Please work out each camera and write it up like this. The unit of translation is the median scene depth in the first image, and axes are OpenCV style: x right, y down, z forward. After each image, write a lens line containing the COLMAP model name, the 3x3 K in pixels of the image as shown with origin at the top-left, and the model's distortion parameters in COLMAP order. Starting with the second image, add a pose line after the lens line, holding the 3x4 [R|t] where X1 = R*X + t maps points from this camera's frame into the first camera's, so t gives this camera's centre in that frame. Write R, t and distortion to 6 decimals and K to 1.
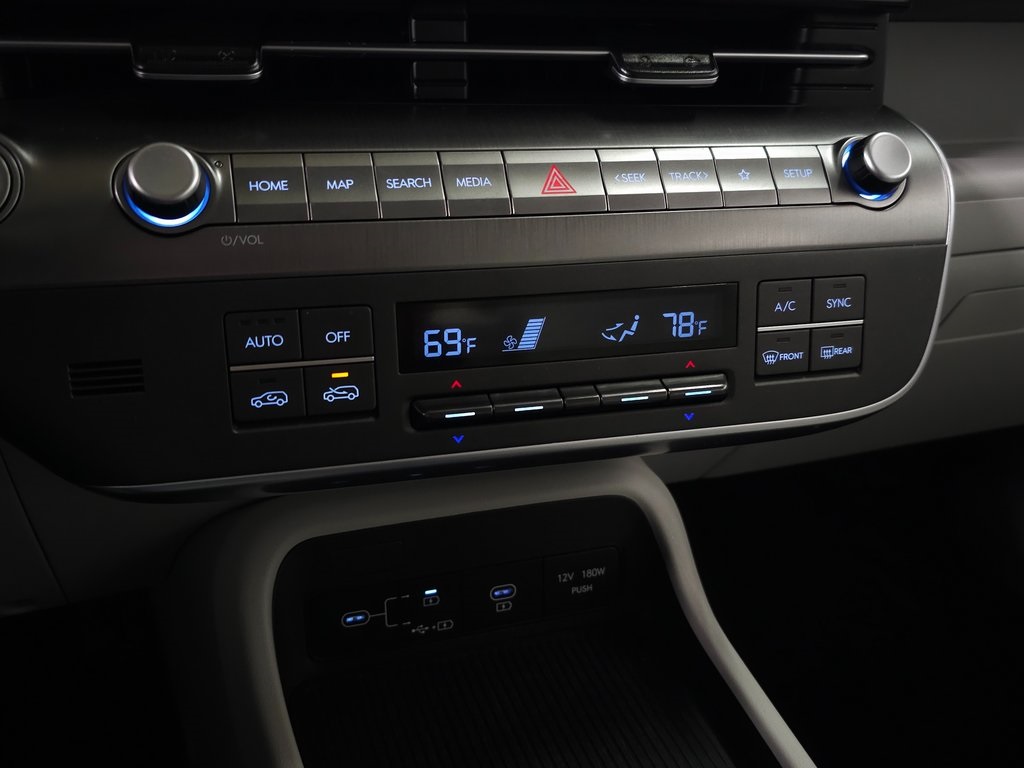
lens RADIAL K [[908.5, 0, 515.1], [0, 908.5, 392.3], [0, 0, 1]] dist [0.053449, -0.059184]
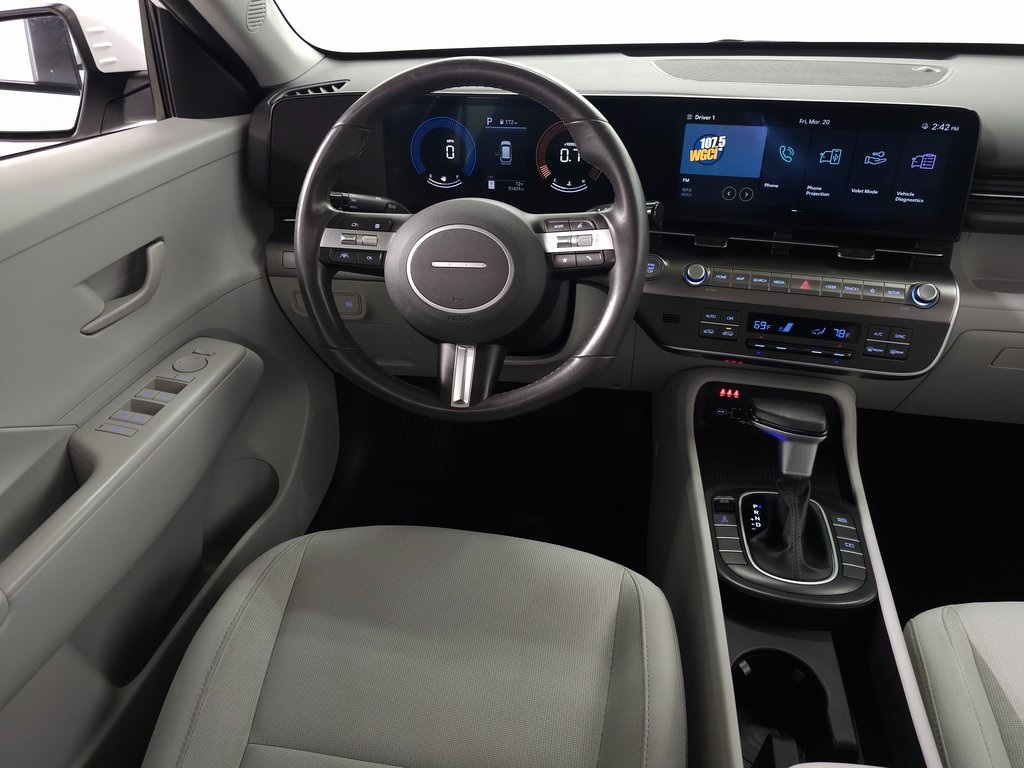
lens RADIAL K [[709.4, 0, 516.9], [0, 709.4, 375.1], [0, 0, 1]] dist [0.059463, -0.061056]
pose [[0.846489, 0.216062, -0.486594, 0.490750], [-0.200040, 0.976058, 0.085406, 0.083239], [0.493397, 0.025043, 0.869443, -1.797570]]
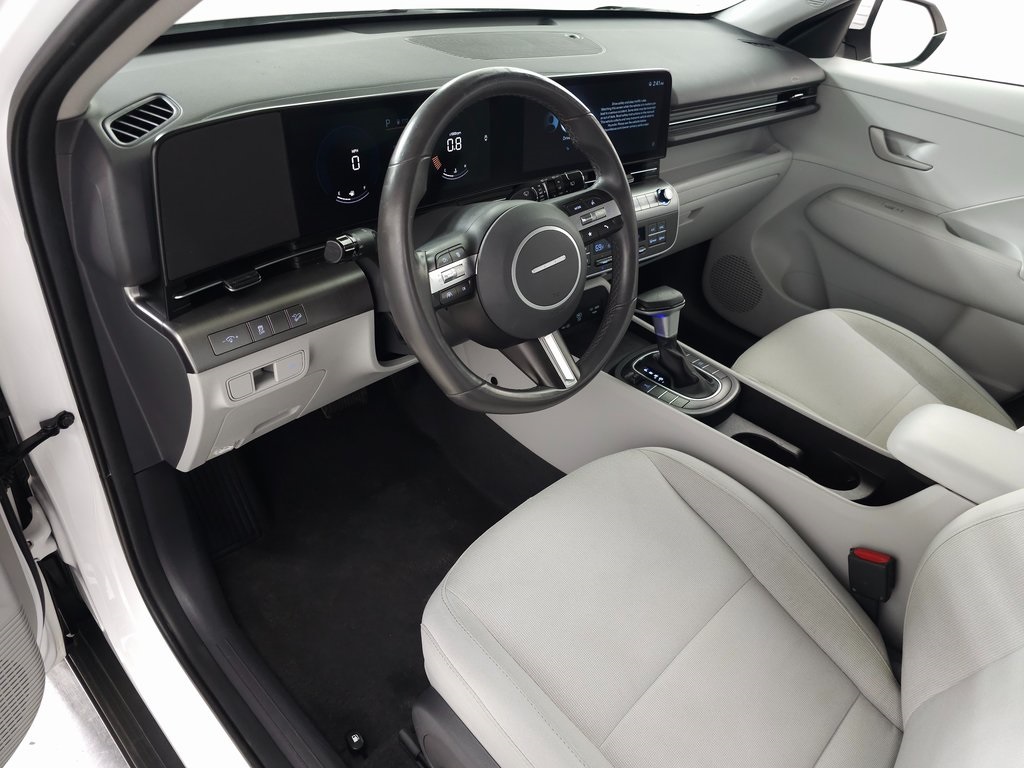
lens RADIAL K [[709.4, 0, 520.1], [0, 709.4, 384.3], [0, 0, 1]] dist [0.059463, -0.061056]
pose [[0.908125, -0.204802, 0.365191, -1.849127], [0.149511, 0.973320, 0.174053, -0.063562], [-0.391094, -0.103462, 0.914517, -2.181028]]
